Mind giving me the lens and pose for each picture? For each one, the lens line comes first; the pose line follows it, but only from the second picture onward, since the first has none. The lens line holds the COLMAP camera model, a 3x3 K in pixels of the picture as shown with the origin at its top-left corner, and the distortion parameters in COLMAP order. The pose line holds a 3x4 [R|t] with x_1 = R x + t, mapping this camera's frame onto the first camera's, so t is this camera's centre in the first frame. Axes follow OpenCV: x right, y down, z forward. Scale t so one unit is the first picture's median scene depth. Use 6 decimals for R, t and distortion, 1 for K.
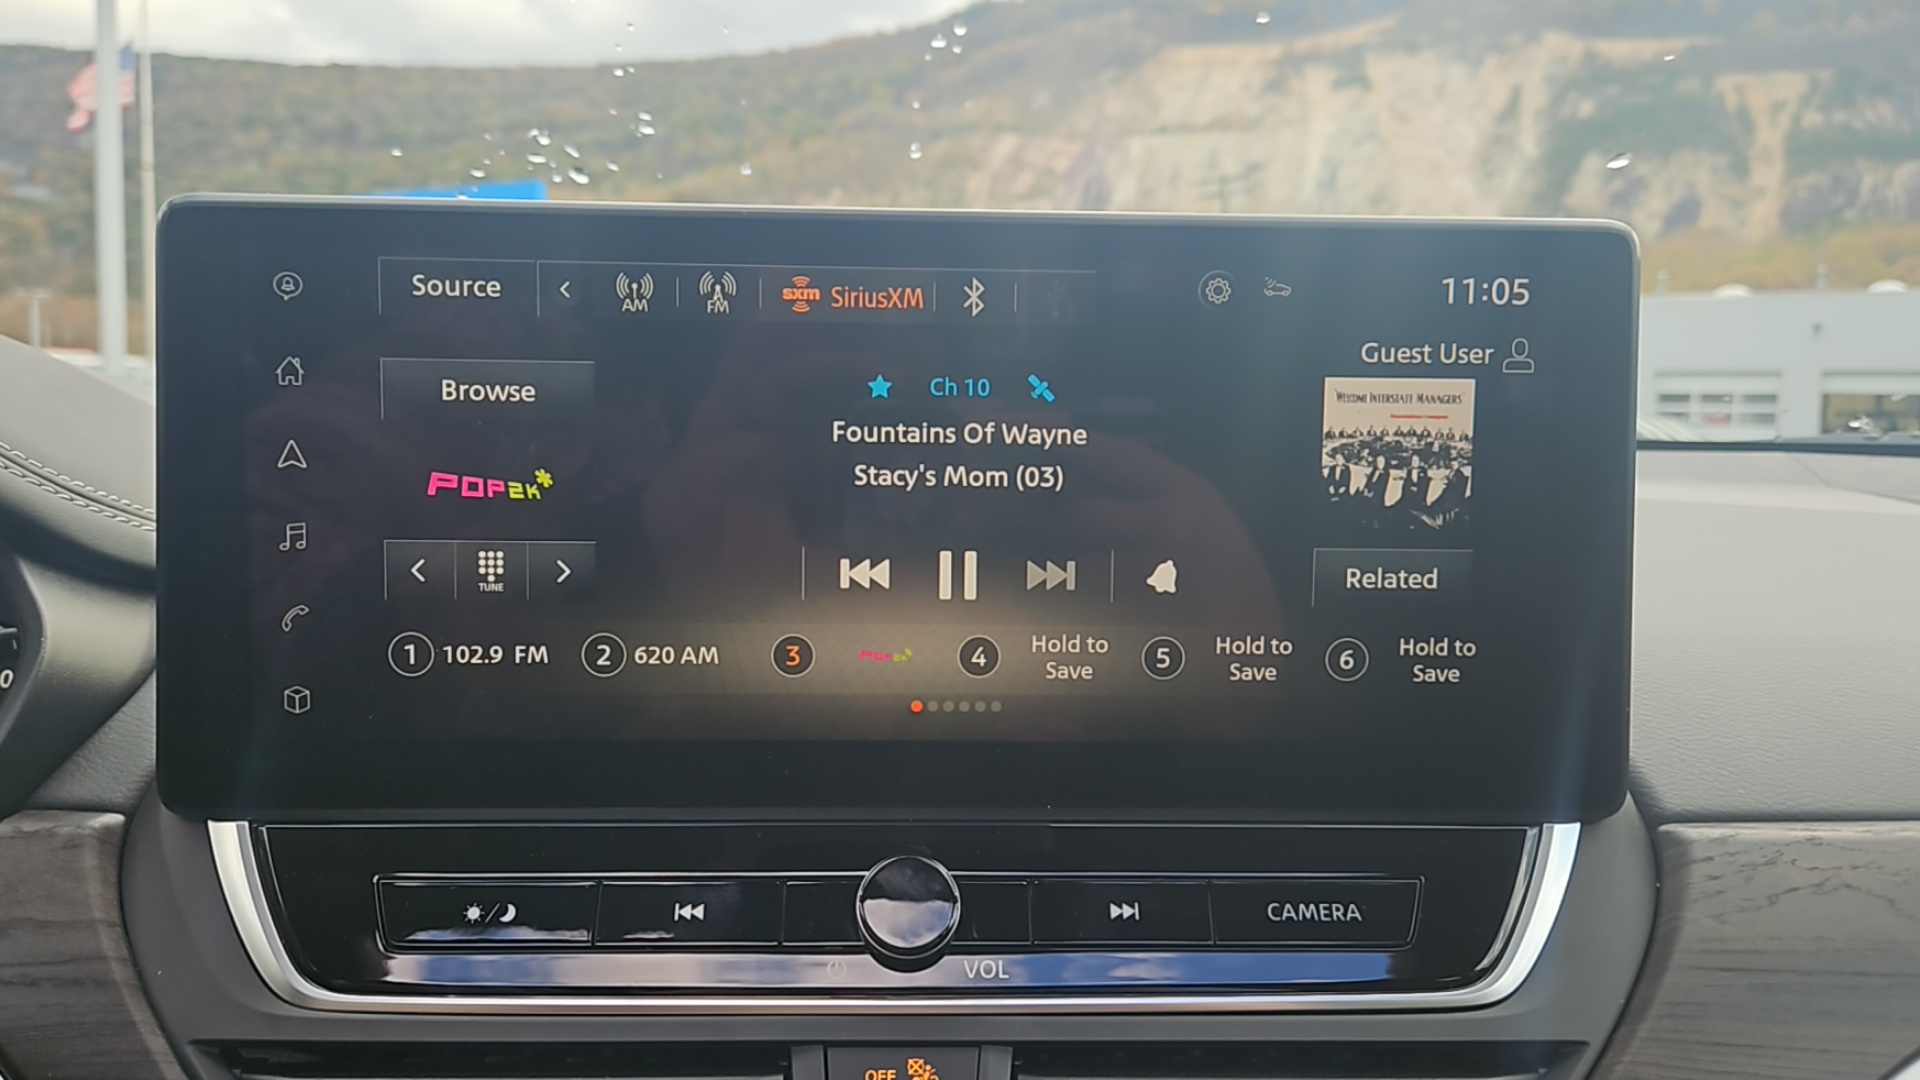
lens RADIAL K [[1450.2, 0, 955.6], [0, 1450.2, 511.6], [0, 0, 1]] dist [0.054410, -0.065493]
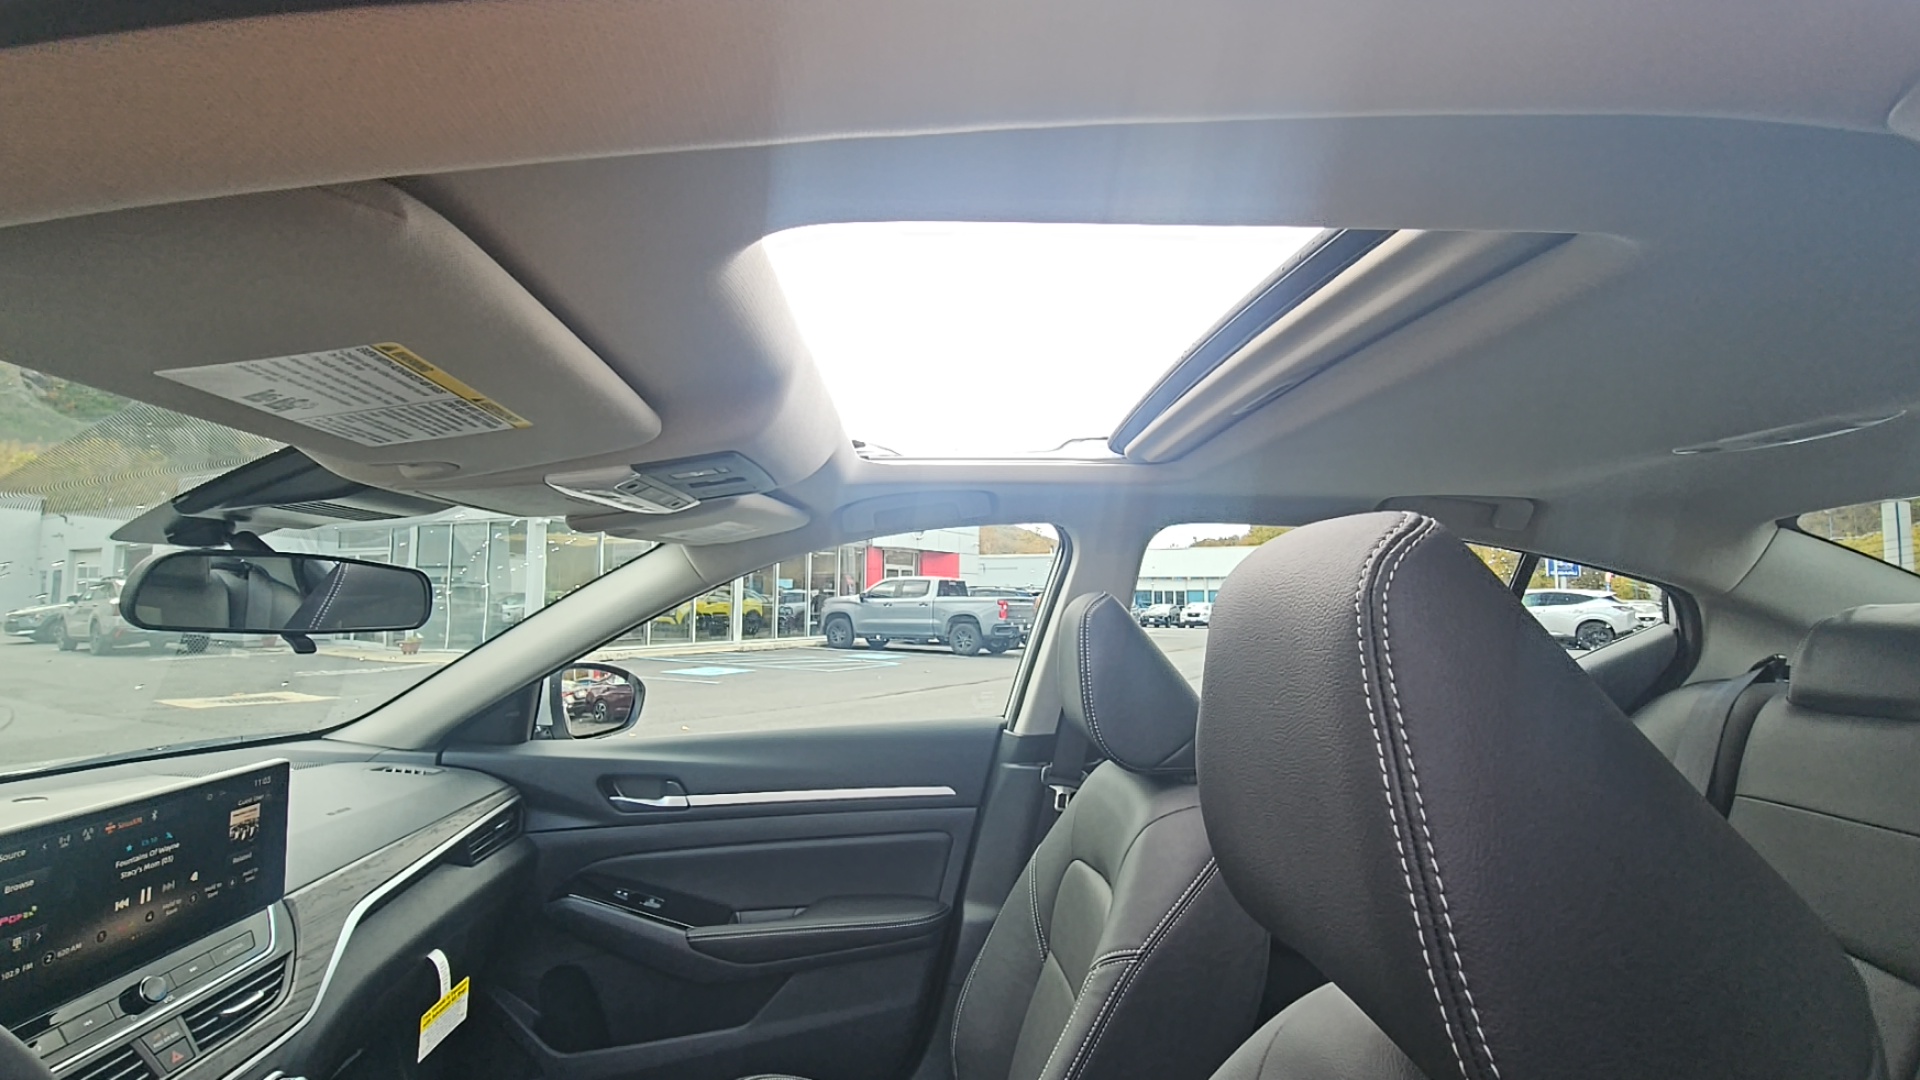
lens RADIAL K [[862.4, 0, 966.2], [0, 862.4, 528.6], [0, 0, 1]] dist [0.016392, -0.010010]
pose [[-0.012727, 0.062711, 0.997951, -2.203800], [0.055364, 0.996545, -0.061916, -0.609096], [-0.998385, 0.054462, -0.016155, -1.024143]]
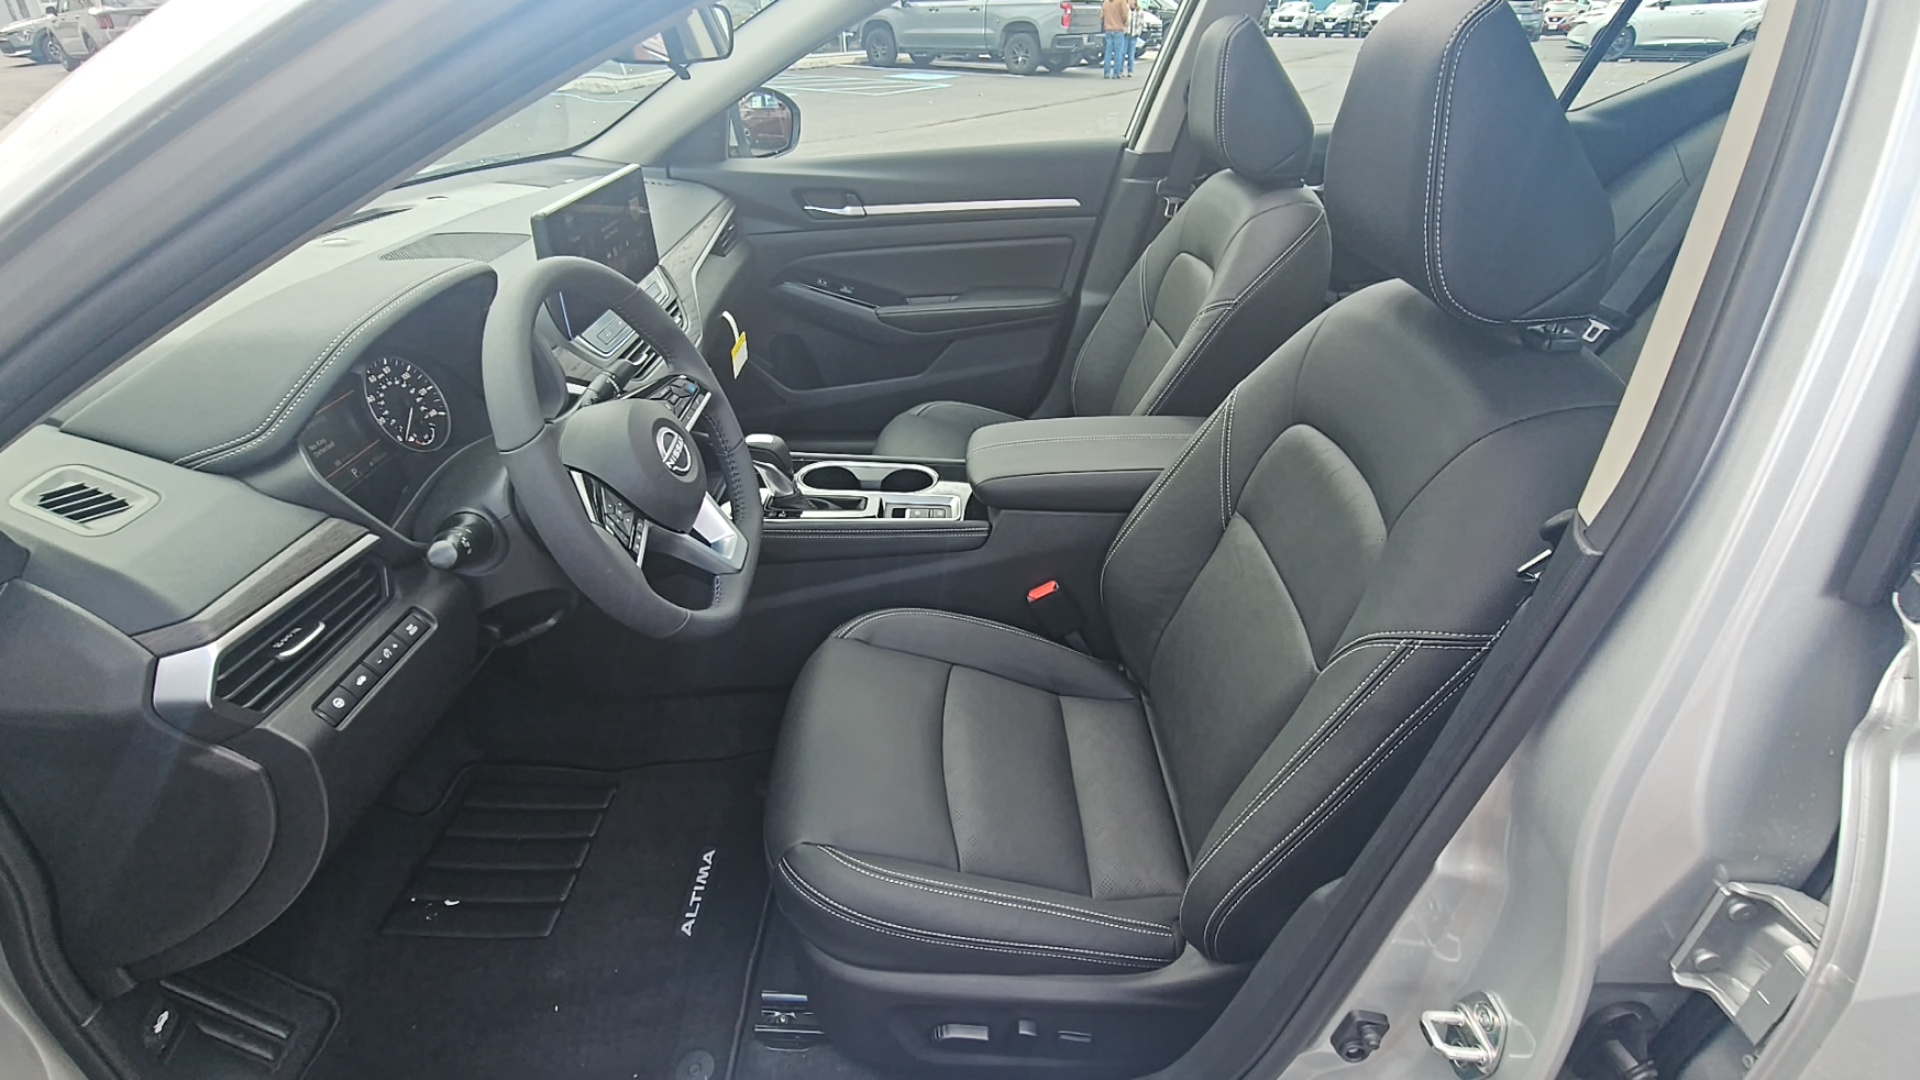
lens RADIAL K [[862.4, 0, 963.3], [0, 862.4, 550.6], [0, 0, 1]] dist [0.016392, -0.010010]
pose [[0.035889, -0.552557, 0.832702, -3.390536], [0.063694, 0.832810, 0.549883, -0.750874], [-0.997324, 0.033304, 0.065083, -0.534338]]
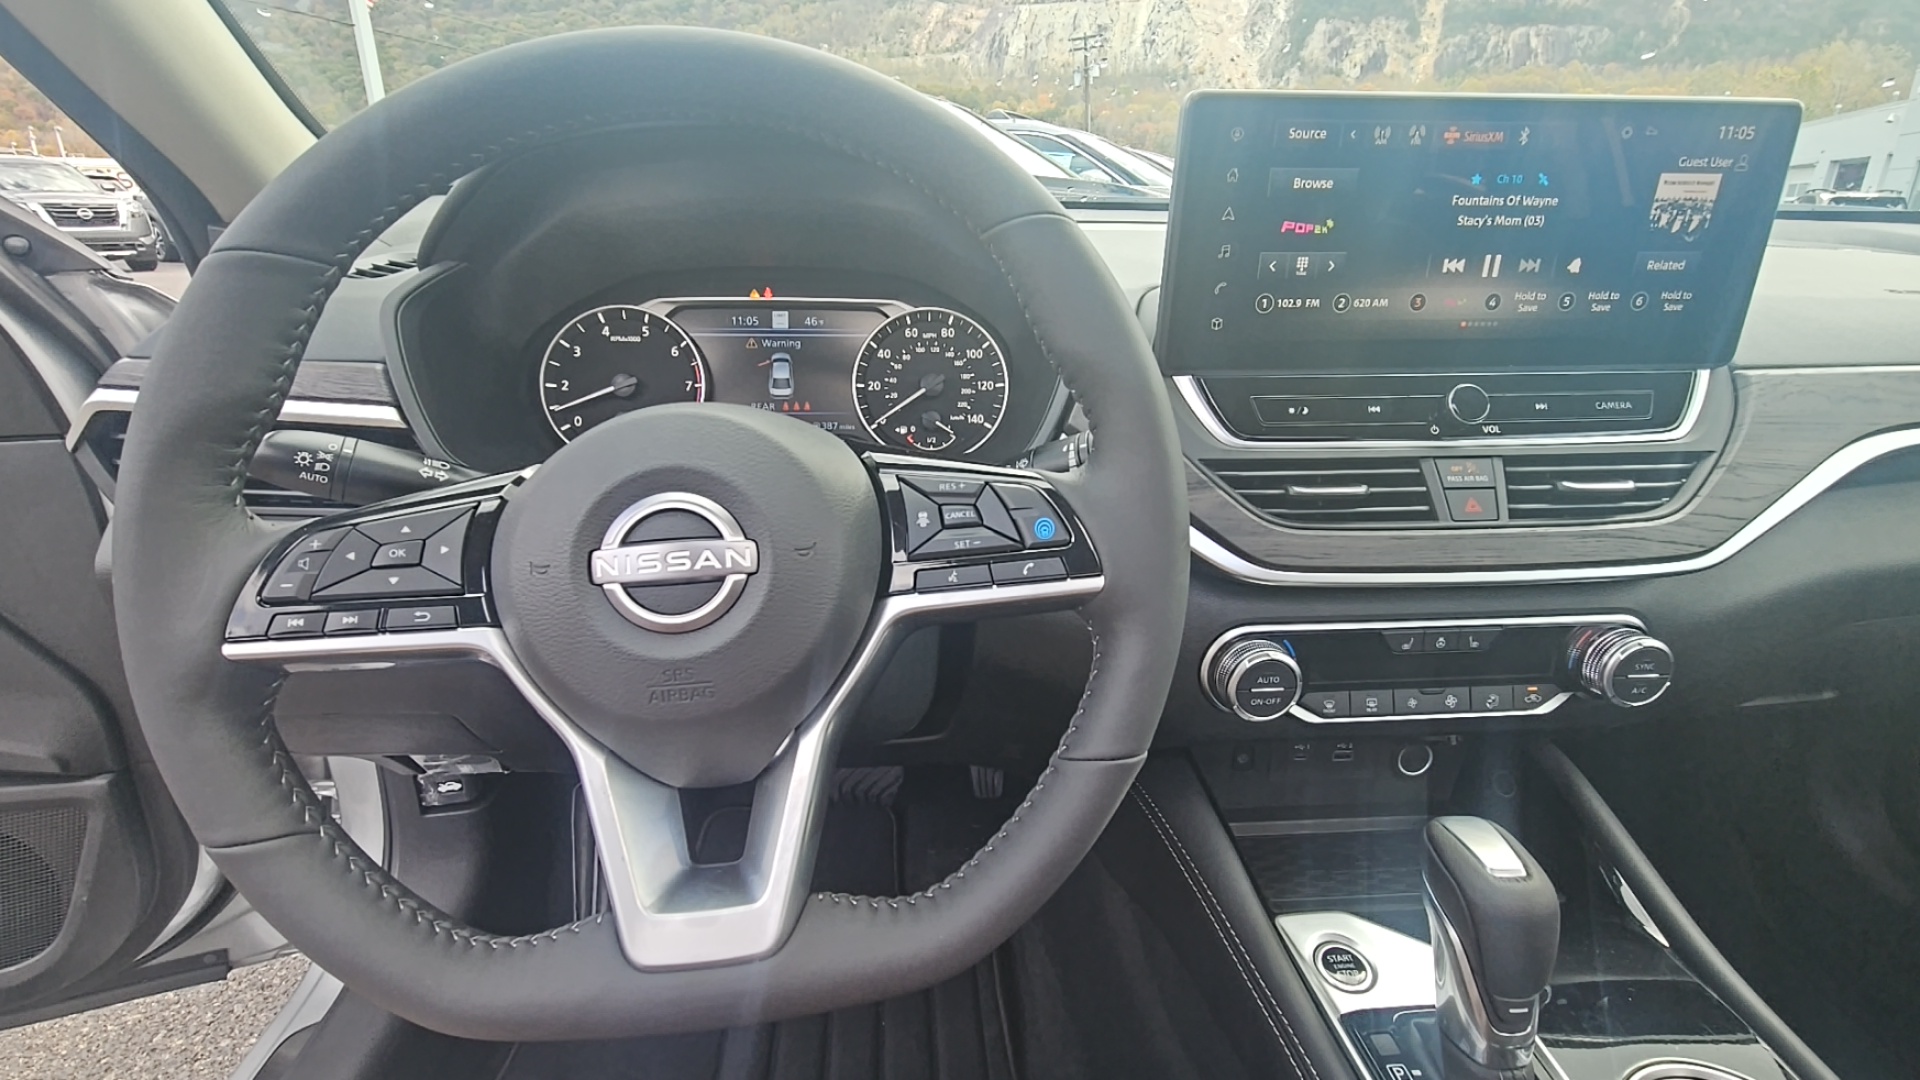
lens RADIAL K [[862.4, 0, 955.5], [0, 862.4, 534.5], [0, 0, 1]] dist [0.016392, -0.010010]
pose [[0.998602, -0.025137, 0.046504, -0.936322], [0.010434, 0.956130, 0.292757, 0.039413], [-0.051823, -0.291862, 0.955055, -0.416227]]
